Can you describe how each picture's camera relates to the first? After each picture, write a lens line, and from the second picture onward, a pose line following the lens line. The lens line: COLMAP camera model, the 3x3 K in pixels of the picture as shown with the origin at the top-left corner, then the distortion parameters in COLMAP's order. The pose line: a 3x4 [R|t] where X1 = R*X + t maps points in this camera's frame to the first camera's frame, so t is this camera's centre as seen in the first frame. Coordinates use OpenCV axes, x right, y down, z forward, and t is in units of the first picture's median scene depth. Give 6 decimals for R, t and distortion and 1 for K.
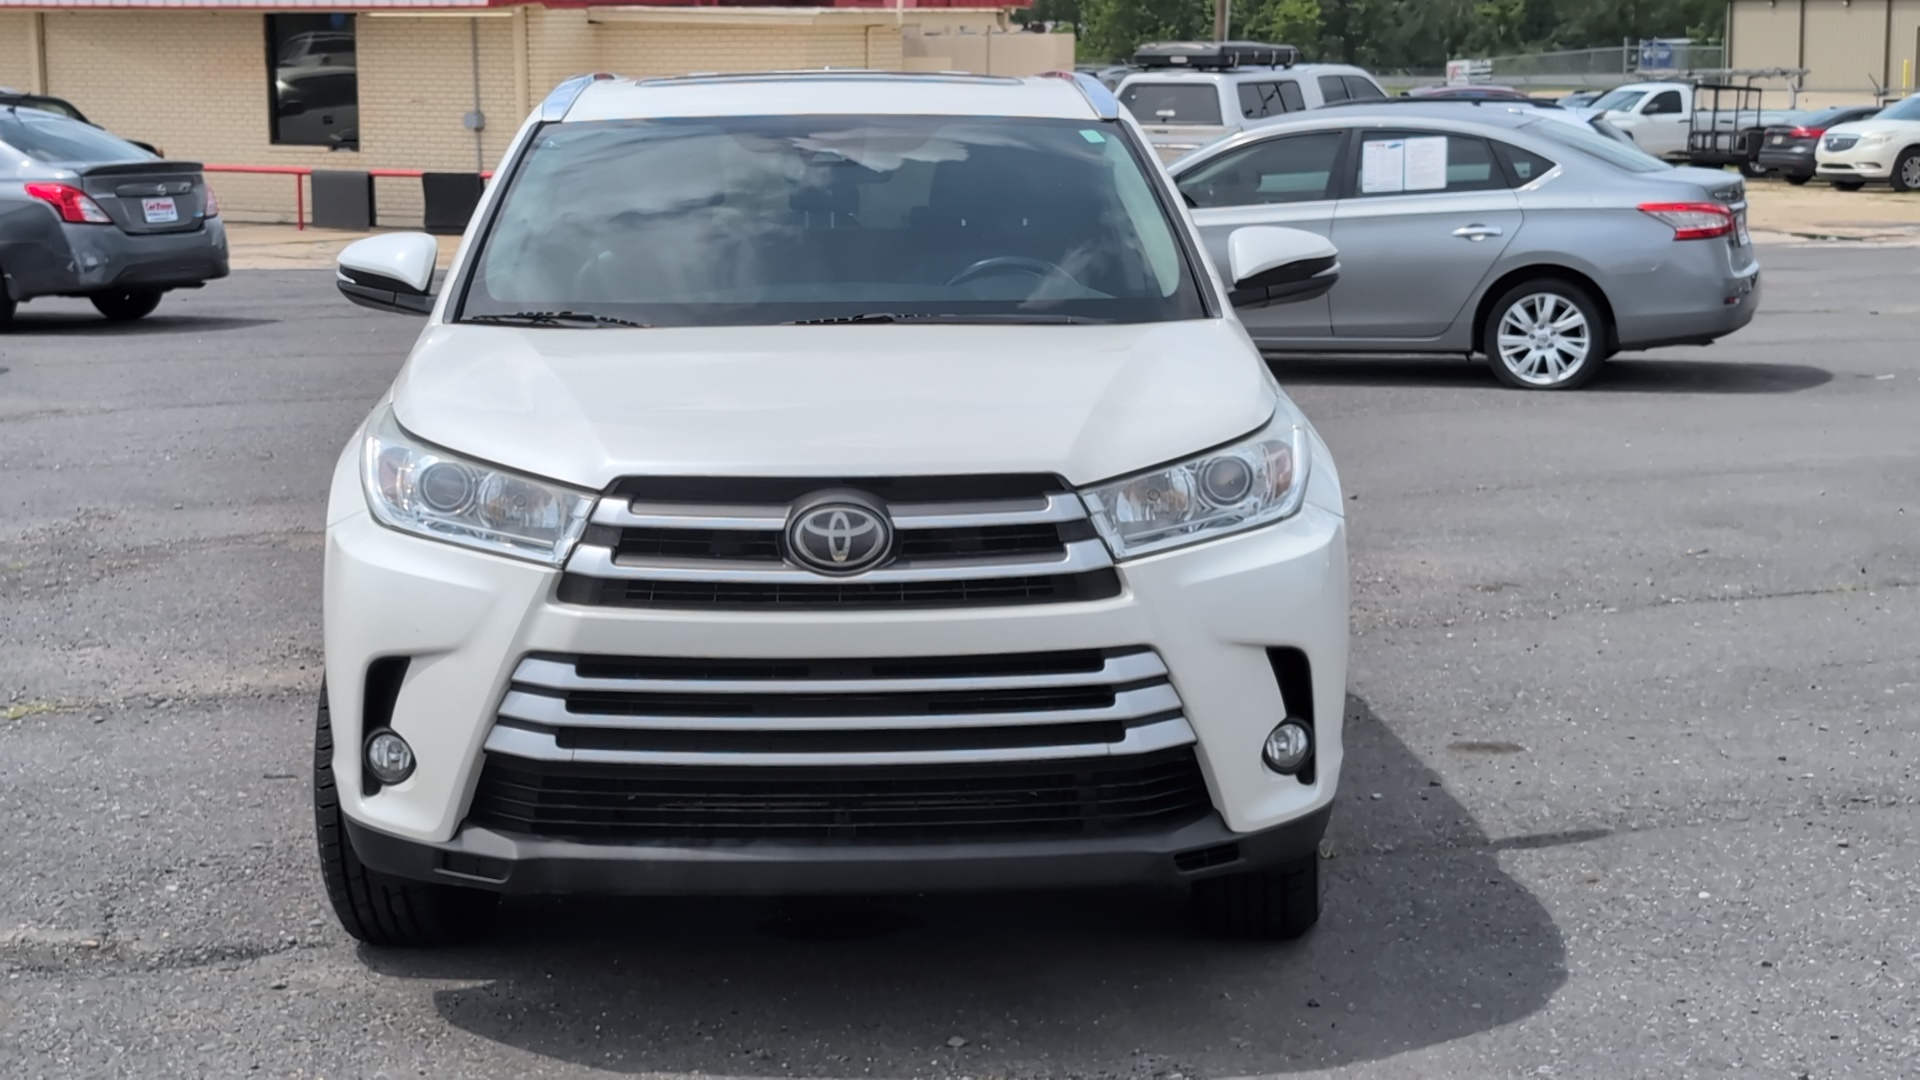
lens RADIAL K [[3149.1, 0, 960.0], [0, 3149.1, 540.0], [0, 0, 1]] dist [0.245077, -1.289659]
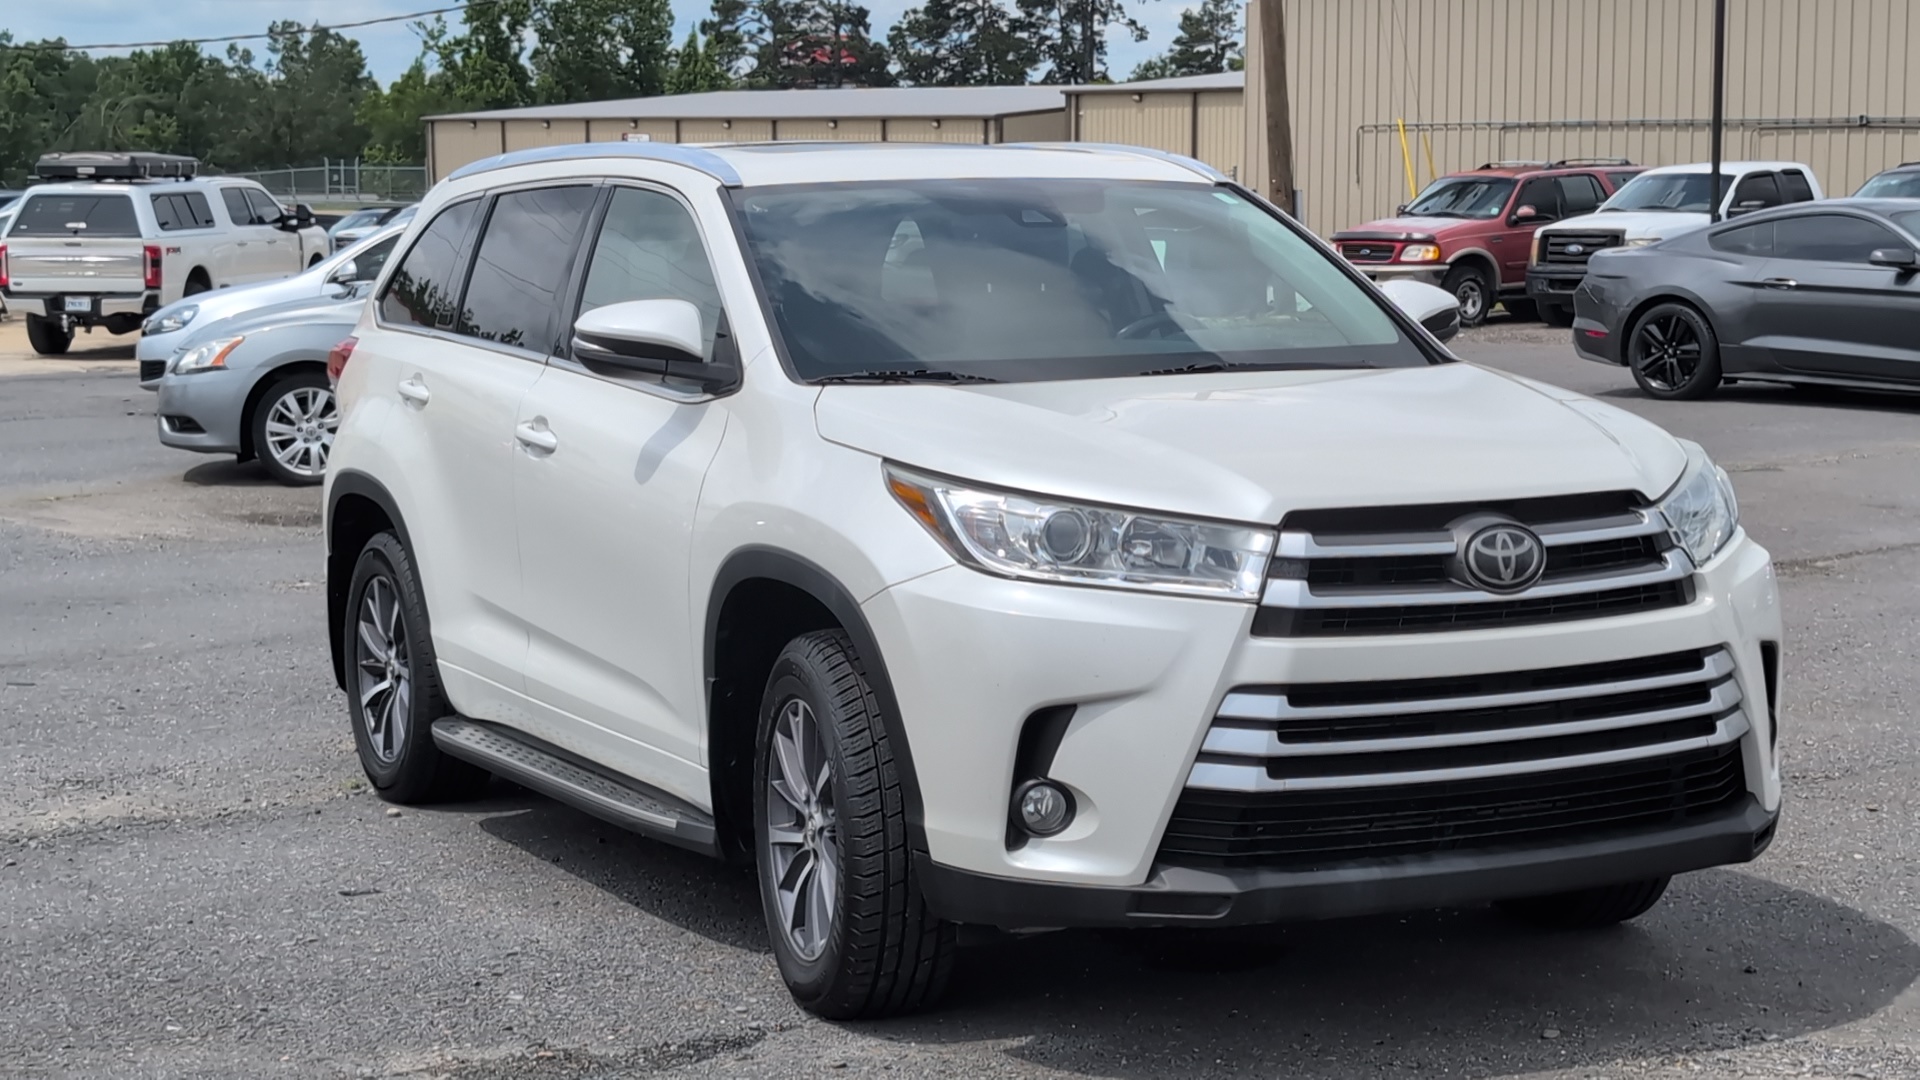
lens RADIAL K [[3149.1, 0, 960.0], [0, 3149.1, 540.0], [0, 0, 1]] dist [0.245077, -1.289659]
pose [[0.916582, -0.051874, 0.396467, -0.614929], [0.066653, 0.997498, -0.023579, 0.006224], [-0.394252, 0.048037, 0.917746, 0.099090]]
